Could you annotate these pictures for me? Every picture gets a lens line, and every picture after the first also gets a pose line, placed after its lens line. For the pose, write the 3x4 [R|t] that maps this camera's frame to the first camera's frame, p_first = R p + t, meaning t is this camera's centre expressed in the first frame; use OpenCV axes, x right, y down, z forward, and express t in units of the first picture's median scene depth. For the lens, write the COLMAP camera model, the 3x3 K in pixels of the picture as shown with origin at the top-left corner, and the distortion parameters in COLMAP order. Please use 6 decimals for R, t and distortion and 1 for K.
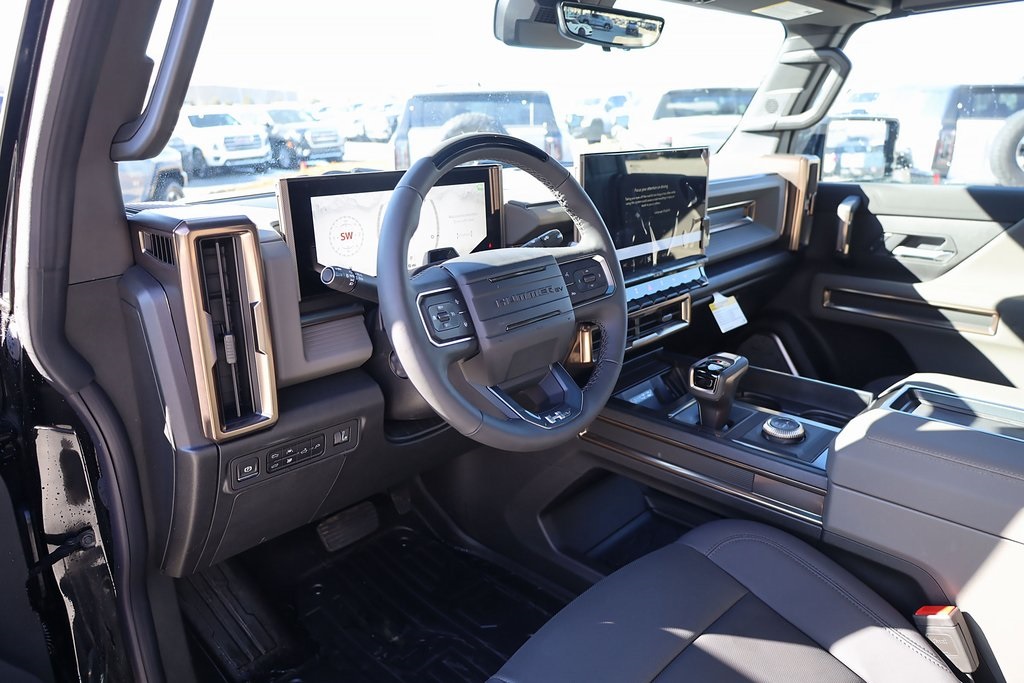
lens RADIAL K [[701.3, 0, 512.2], [0, 701.3, 336.6], [0, 0, 1]] dist [-0.000907, -0.003792]
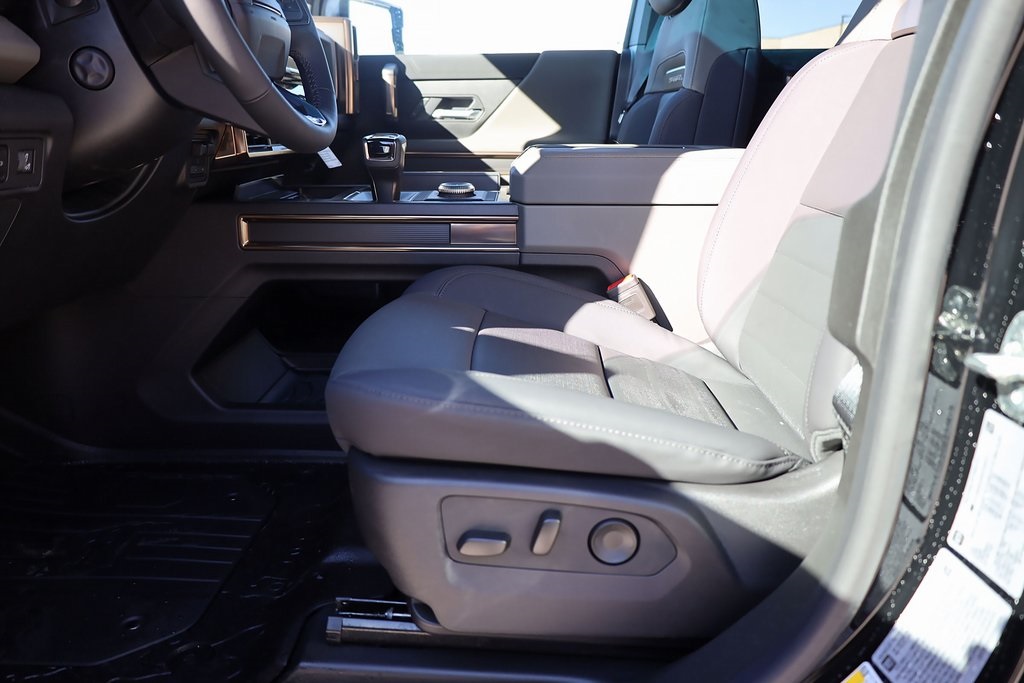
lens RADIAL K [[791.2, 0, 512.0], [0, 791.2, 341.5], [0, 0, 1]] dist [-0.006474, -0.001548]
pose [[0.725681, -0.160998, 0.668929, -0.237767], [0.189731, 0.981366, 0.030368, 0.207017], [-0.661354, 0.104879, 0.742706, 0.053438]]
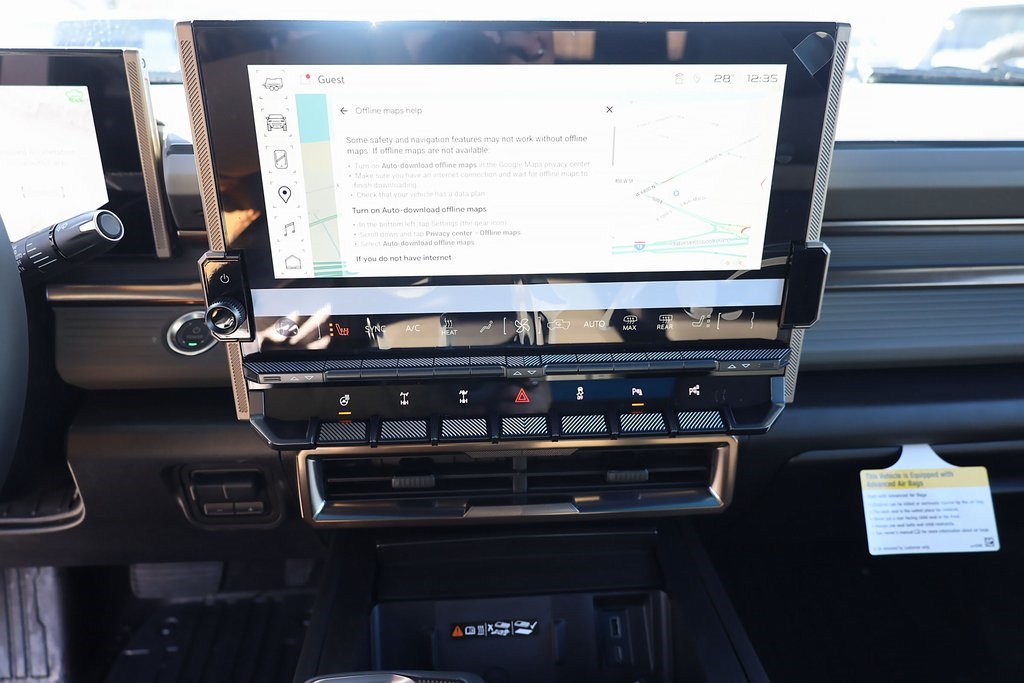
lens RADIAL K [[701.3, 0, 512.2], [0, 701.3, 336.6], [0, 0, 1]] dist [-0.000907, -0.003792]
pose [[0.730857, 0.269136, -0.627227, 0.312265], [-0.210604, 0.963056, 0.167837, -0.120059], [0.649226, 0.009432, 0.760537, 0.506713]]
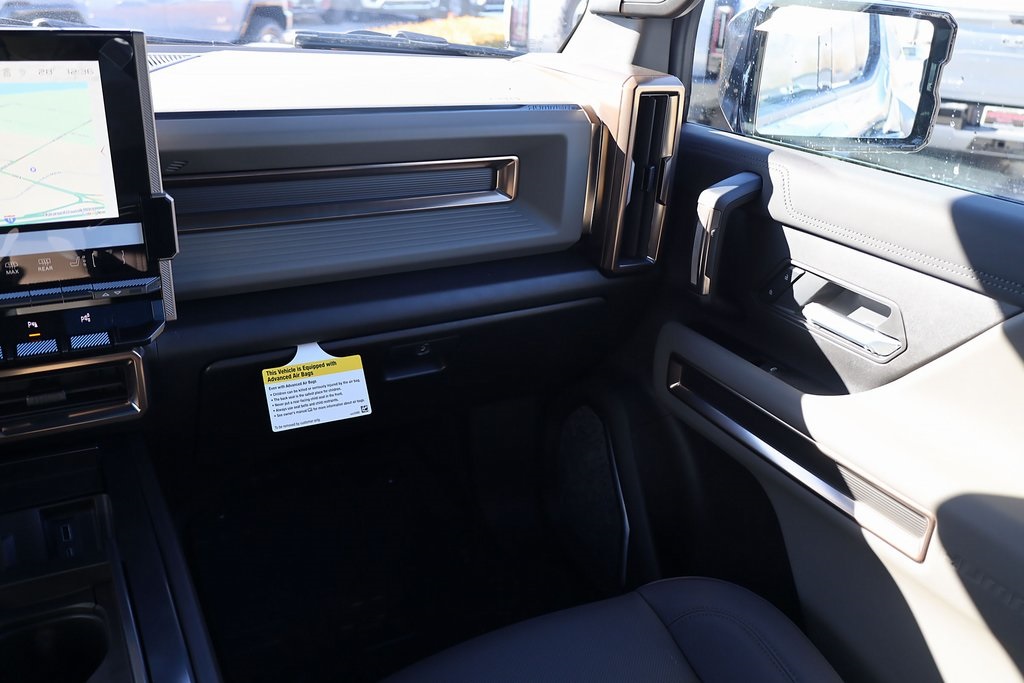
lens RADIAL K [[861.5, 0, 512.0], [0, 861.5, 341.5], [0, 0, 1]] dist [-0.011168, -0.005443]
pose [[0.952634, 0.182779, -0.243065, 0.503994], [-0.155532, 0.979622, 0.127083, -0.143392], [0.261340, -0.083259, 0.961649, 0.412028]]
